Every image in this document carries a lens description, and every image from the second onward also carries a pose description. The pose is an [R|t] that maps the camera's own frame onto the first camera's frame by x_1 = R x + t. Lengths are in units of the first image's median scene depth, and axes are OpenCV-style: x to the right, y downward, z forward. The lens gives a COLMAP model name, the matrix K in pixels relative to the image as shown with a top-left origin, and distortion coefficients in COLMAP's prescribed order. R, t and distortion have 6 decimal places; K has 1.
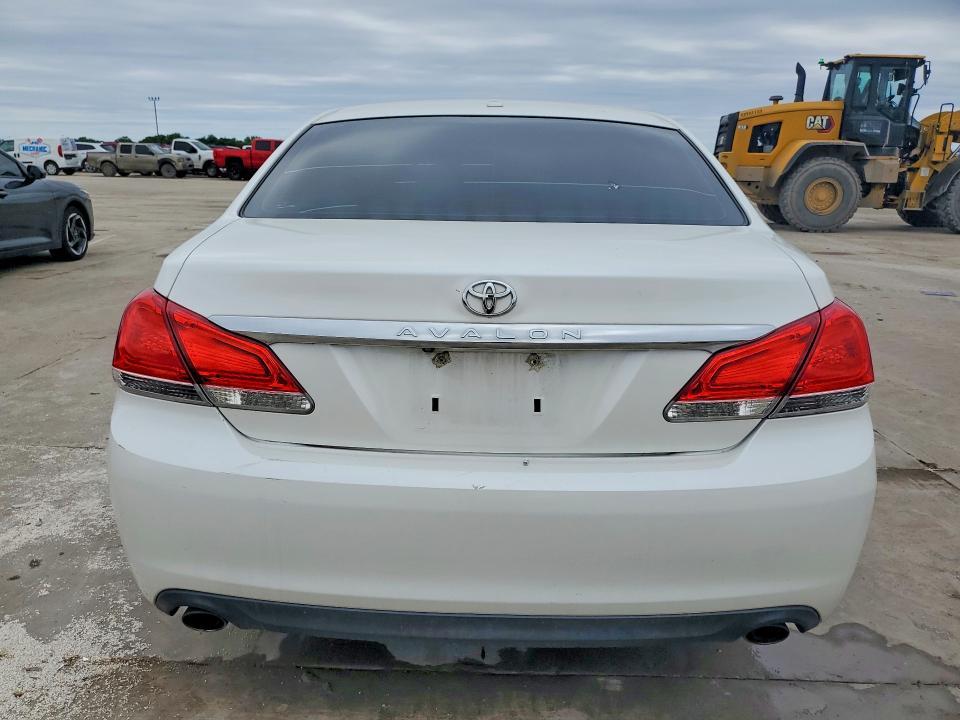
lens RADIAL K [[797.2, 0, 480.0], [0, 797.2, 360.0], [0, 0, 1]] dist [0.018513, 0.003848]
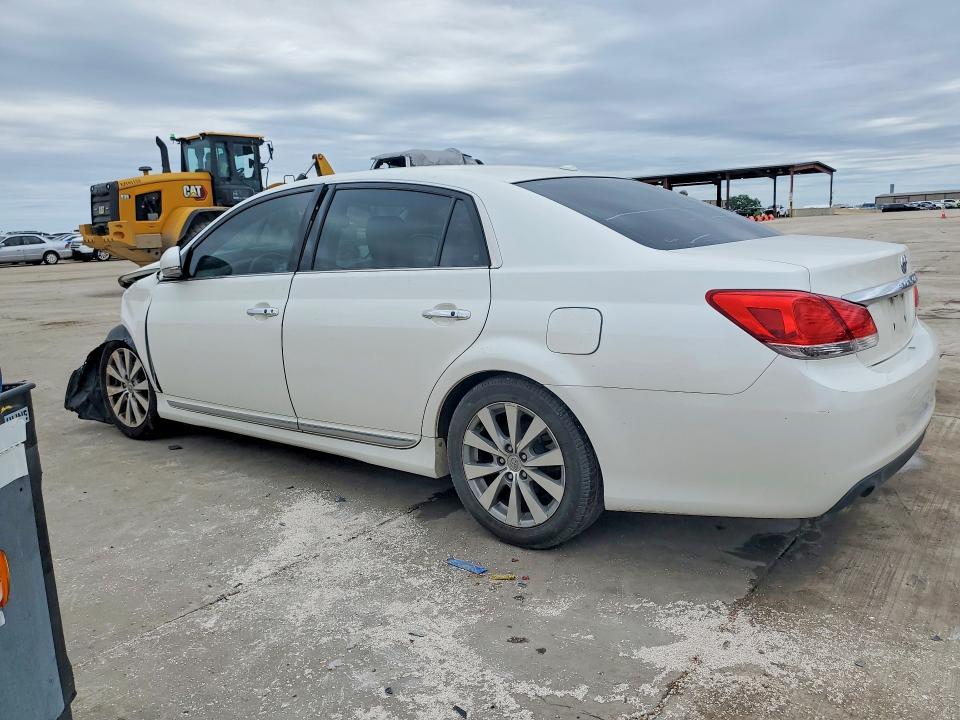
lens RADIAL K [[797.2, 0, 480.0], [0, 797.2, 360.0], [0, 0, 1]] dist [0.018513, 0.003848]
pose [[0.561474, -0.185111, 0.806524, -0.378399], [0.252172, 0.966575, 0.046292, -0.036034], [-0.788135, 0.177391, 0.589386, 0.124467]]
